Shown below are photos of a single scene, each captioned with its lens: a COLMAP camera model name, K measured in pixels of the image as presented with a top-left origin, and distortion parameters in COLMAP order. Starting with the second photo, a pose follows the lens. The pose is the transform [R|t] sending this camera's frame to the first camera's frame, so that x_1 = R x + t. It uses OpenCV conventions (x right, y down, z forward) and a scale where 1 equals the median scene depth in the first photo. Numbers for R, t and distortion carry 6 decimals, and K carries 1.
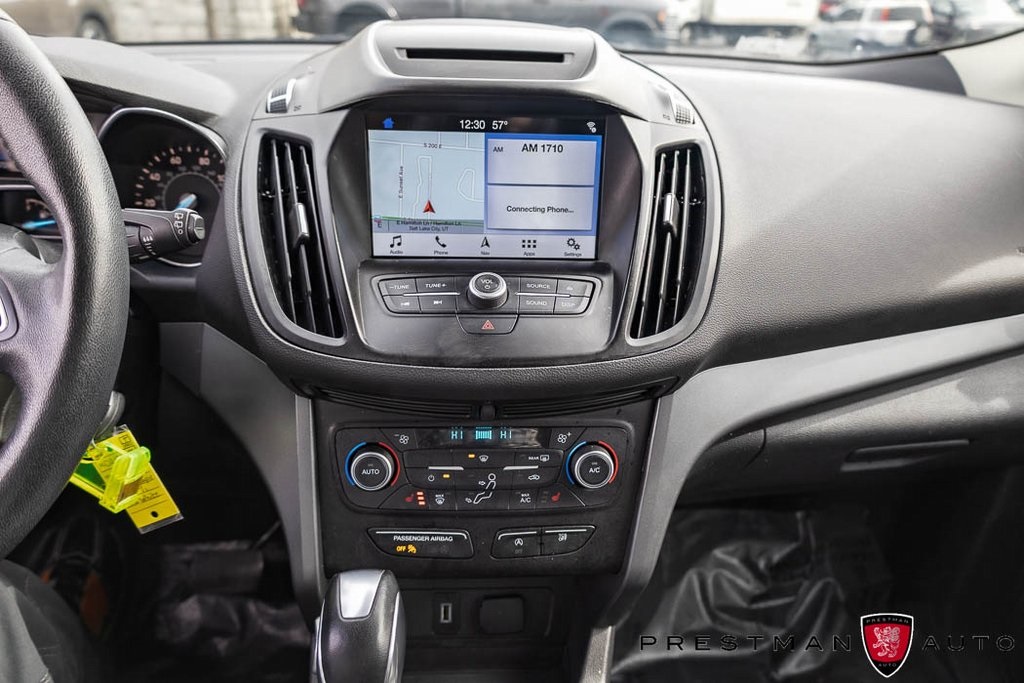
lens RADIAL K [[660.2, 0, 510.9], [0, 660.2, 339.6], [0, 0, 1]] dist [0.005683, -0.000604]
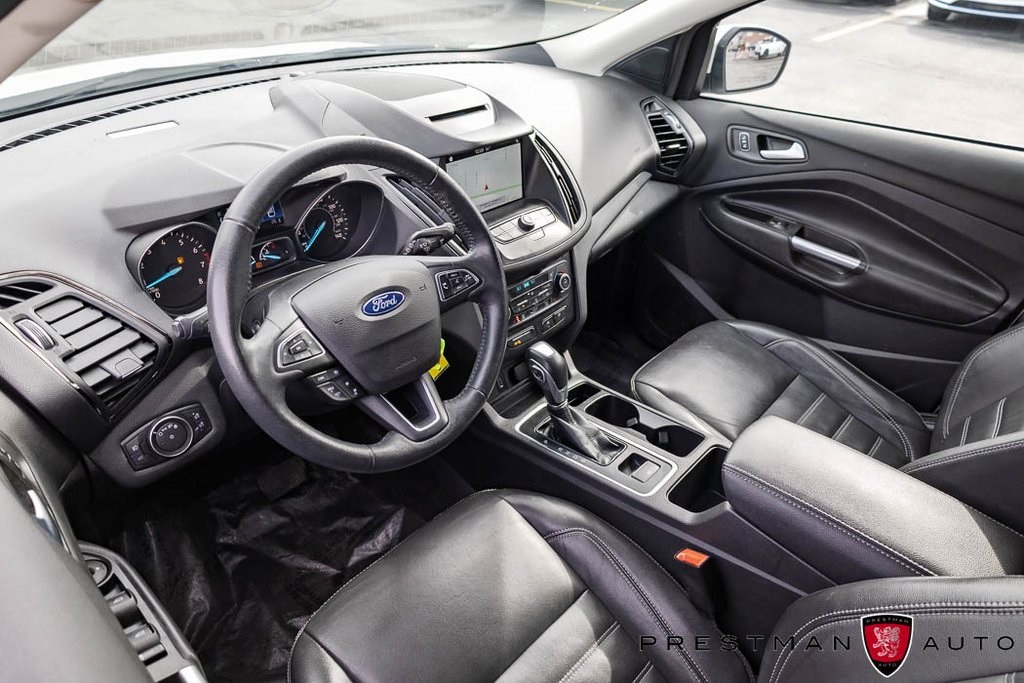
lens RADIAL K [[660.2, 0, 515.4], [0, 660.2, 339.3], [0, 0, 1]] dist [0.005683, -0.000604]
pose [[0.709818, -0.383608, 0.590765, -1.498839], [0.277322, 0.923154, 0.266232, -0.304157], [-0.647496, -0.025144, 0.761654, -0.736747]]
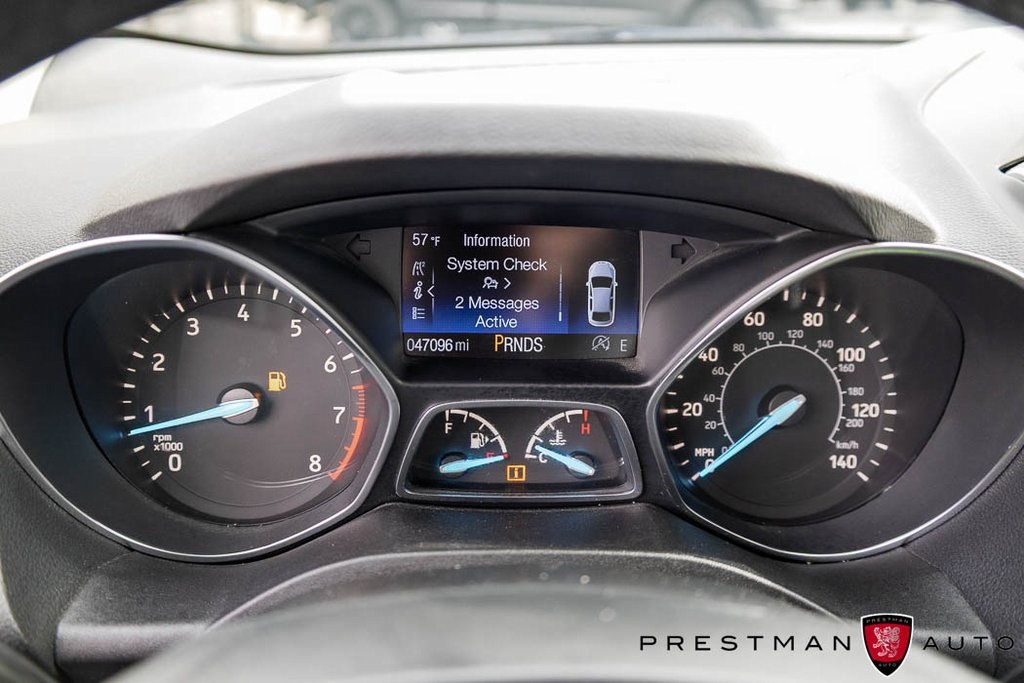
lens RADIAL K [[952.1, 0, 508.5], [0, 952.1, 340.1], [0, 0, 1]] dist [-0.013666, 0.000000]
pose [[0.999634, -0.010720, -0.024849, -0.798750], [0.008613, 0.996476, -0.083437, -0.243847], [0.025656, 0.083192, 0.996203, 0.402529]]
